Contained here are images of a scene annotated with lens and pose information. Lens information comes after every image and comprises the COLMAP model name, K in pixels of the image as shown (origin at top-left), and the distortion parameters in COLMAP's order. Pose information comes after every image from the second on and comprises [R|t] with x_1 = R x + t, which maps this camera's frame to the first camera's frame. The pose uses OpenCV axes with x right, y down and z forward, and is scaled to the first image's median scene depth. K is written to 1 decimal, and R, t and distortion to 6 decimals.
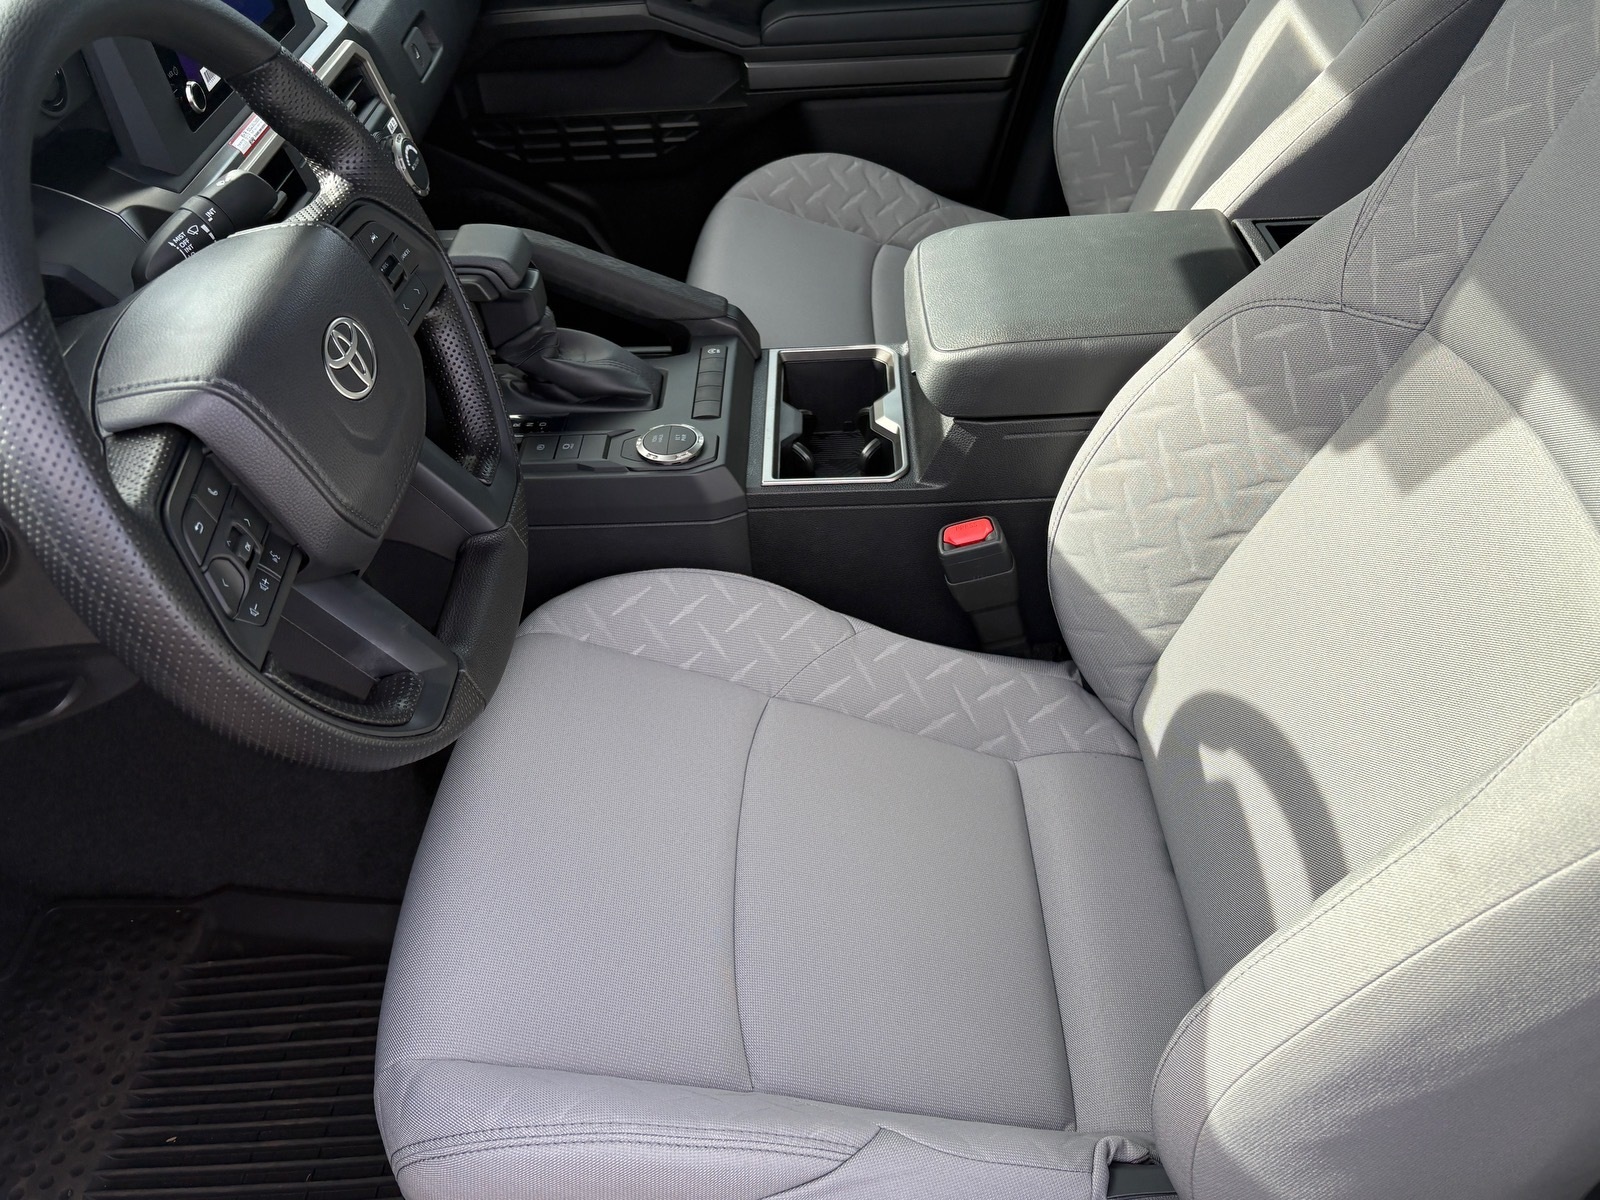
lens RADIAL K [[1337.7, 0, 800.0], [0, 1337.7, 600.0], [0, 0, 1]] dist [0.076957, -0.088997]
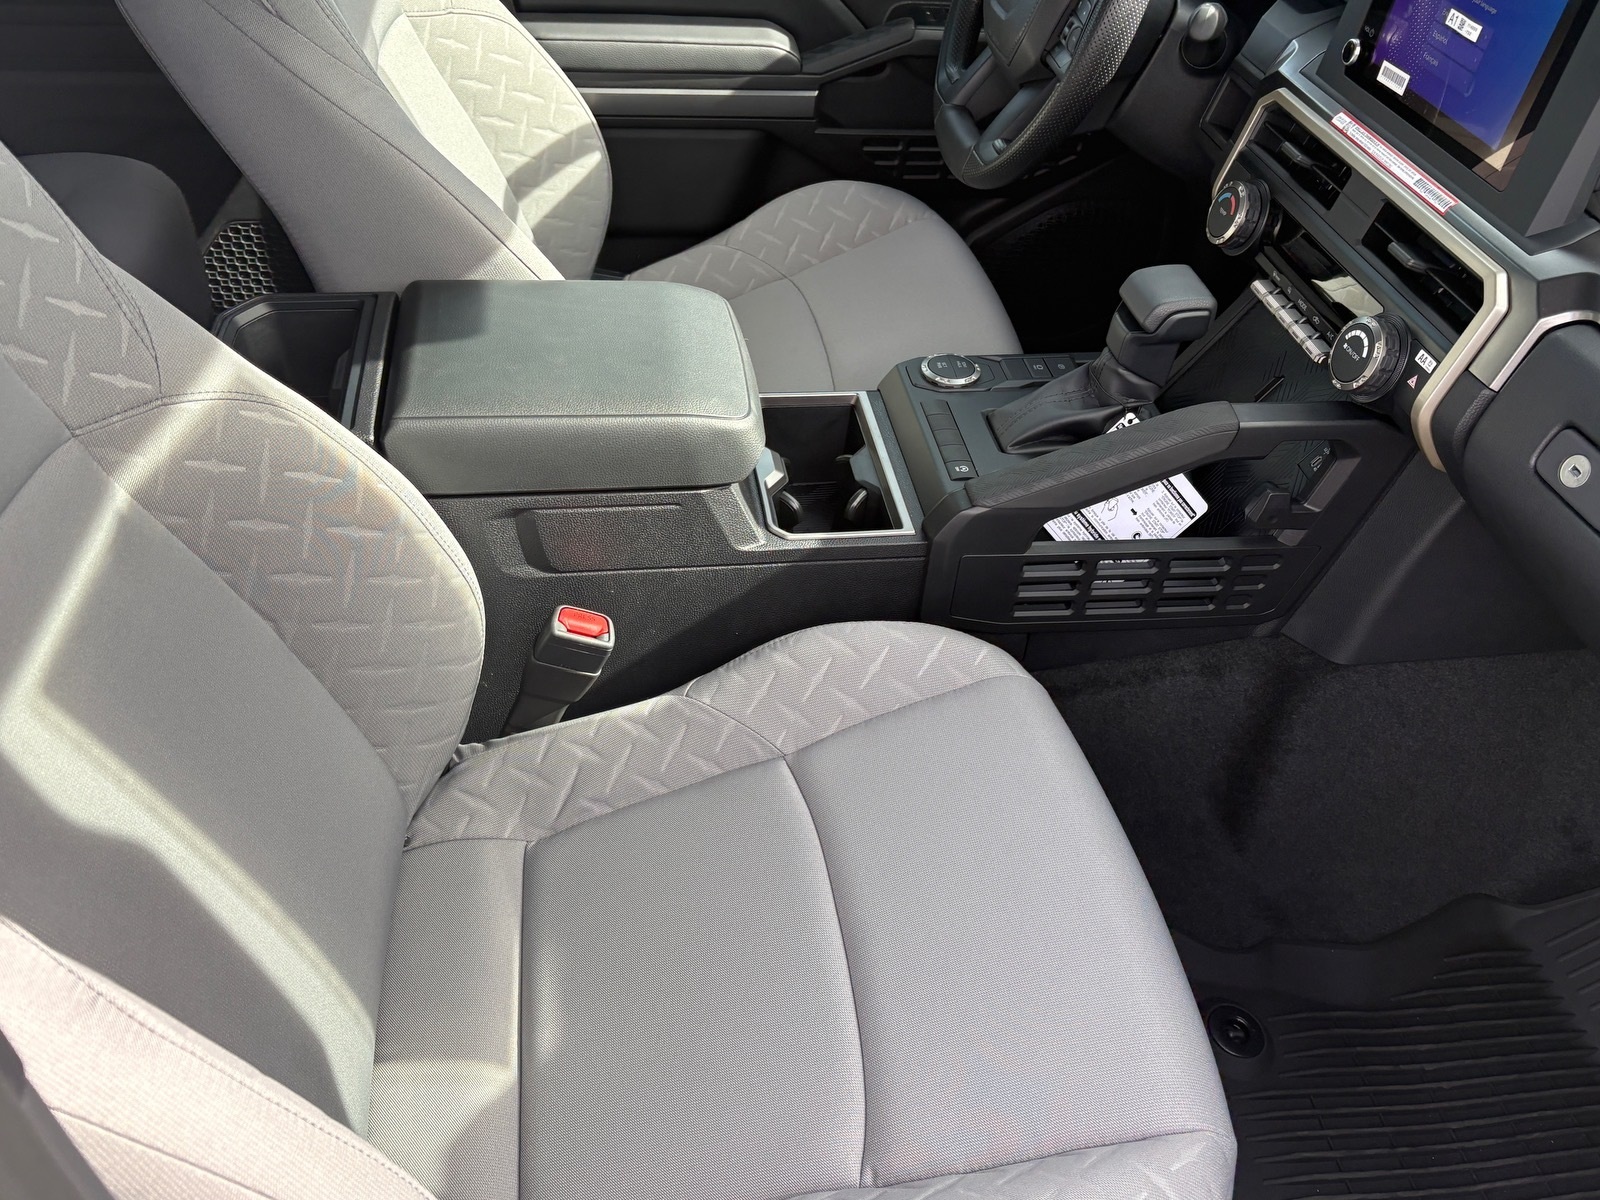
lens RADIAL K [[1351.5, 0, 787.3], [0, 1351.5, 588.9], [0, 0, 1]] dist [0.008023, -0.017904]
pose [[-0.987559, 0.085077, -0.132246, 0.200996], [-0.114724, 0.185346, 0.975953, -1.168376], [0.107543, 0.978984, -0.173280, 1.358065]]
